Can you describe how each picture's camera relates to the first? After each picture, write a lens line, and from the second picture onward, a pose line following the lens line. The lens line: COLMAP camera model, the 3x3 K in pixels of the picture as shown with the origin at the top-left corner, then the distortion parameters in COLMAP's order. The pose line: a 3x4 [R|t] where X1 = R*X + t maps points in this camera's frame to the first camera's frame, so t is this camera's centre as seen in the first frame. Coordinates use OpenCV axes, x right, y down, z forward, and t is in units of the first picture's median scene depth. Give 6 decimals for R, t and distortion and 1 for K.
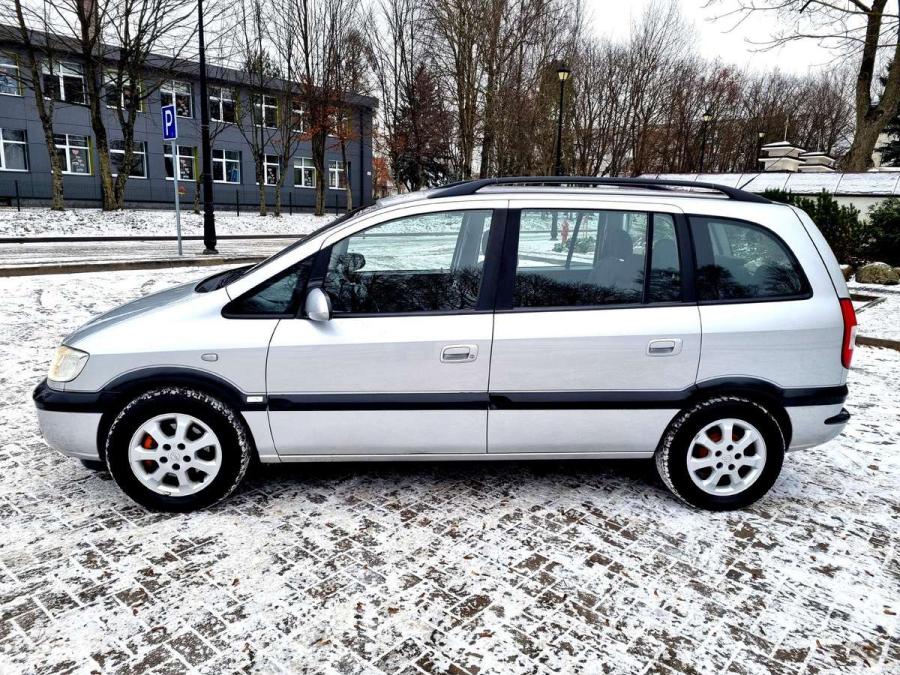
lens RADIAL K [[659.8, 0, 467.7], [0, 659.8, 335.1], [0, 0, 1]] dist [0.084832, -0.079907]
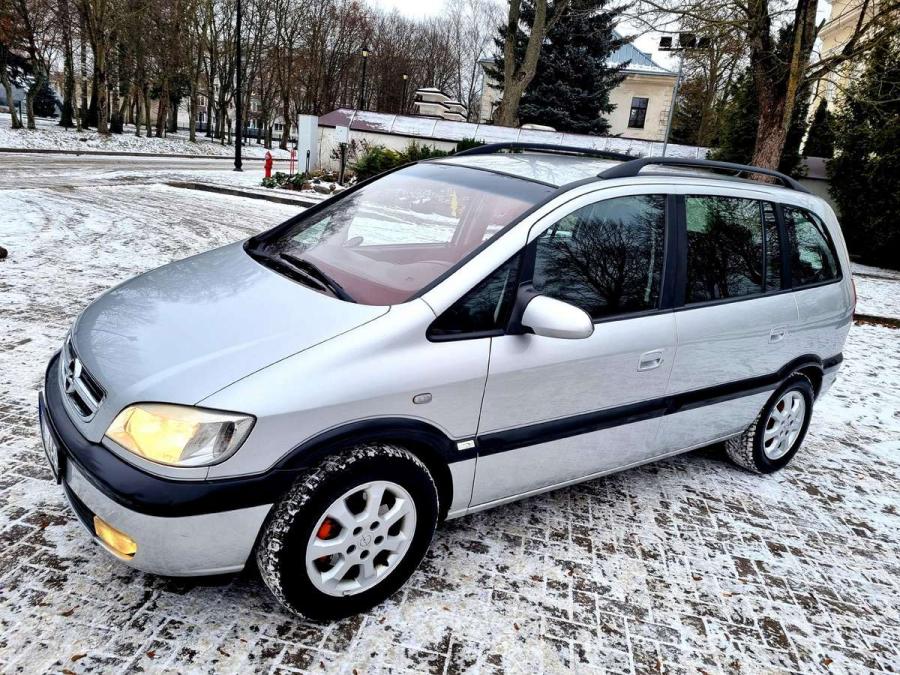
lens RADIAL K [[661.1, 0, 460.6], [0, 661.1, 333.5], [0, 0, 1]] dist [0.072395, -0.062514]
pose [[0.858954, -0.072800, 0.506851, -0.679930], [0.021186, 0.994047, 0.106872, -0.107152], [-0.511614, -0.081060, 0.855383, 0.359846]]
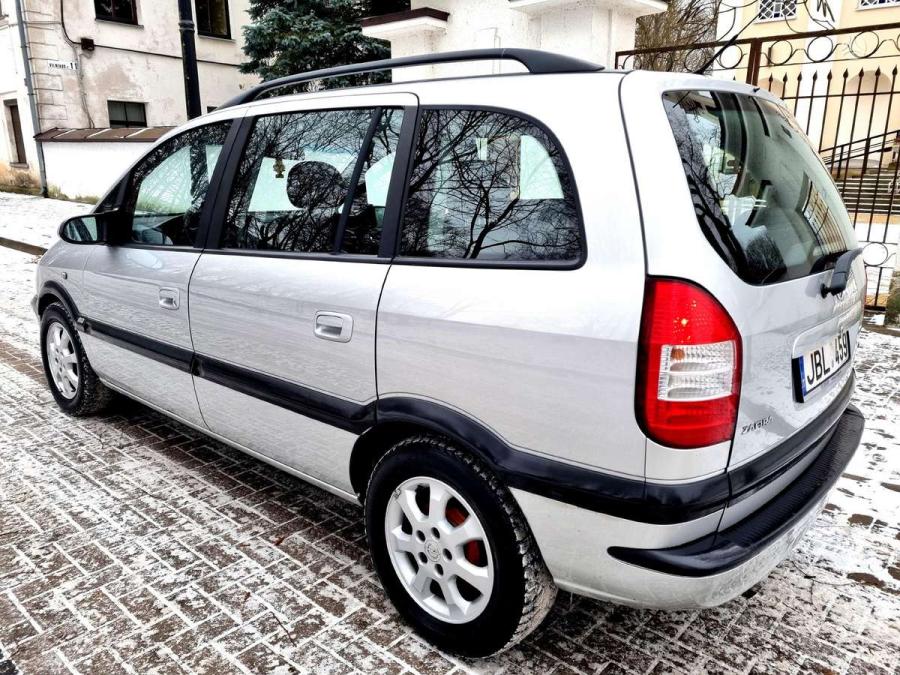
lens RADIAL K [[674.6, 0, 471.9], [0, 674.6, 334.0], [0, 0, 1]] dist [0.062628, -0.052918]
pose [[0.690339, 0.139016, -0.710005, 0.840509], [-0.147847, 0.987763, 0.049647, -0.024636], [0.708219, 0.070699, 0.702444, 0.665522]]
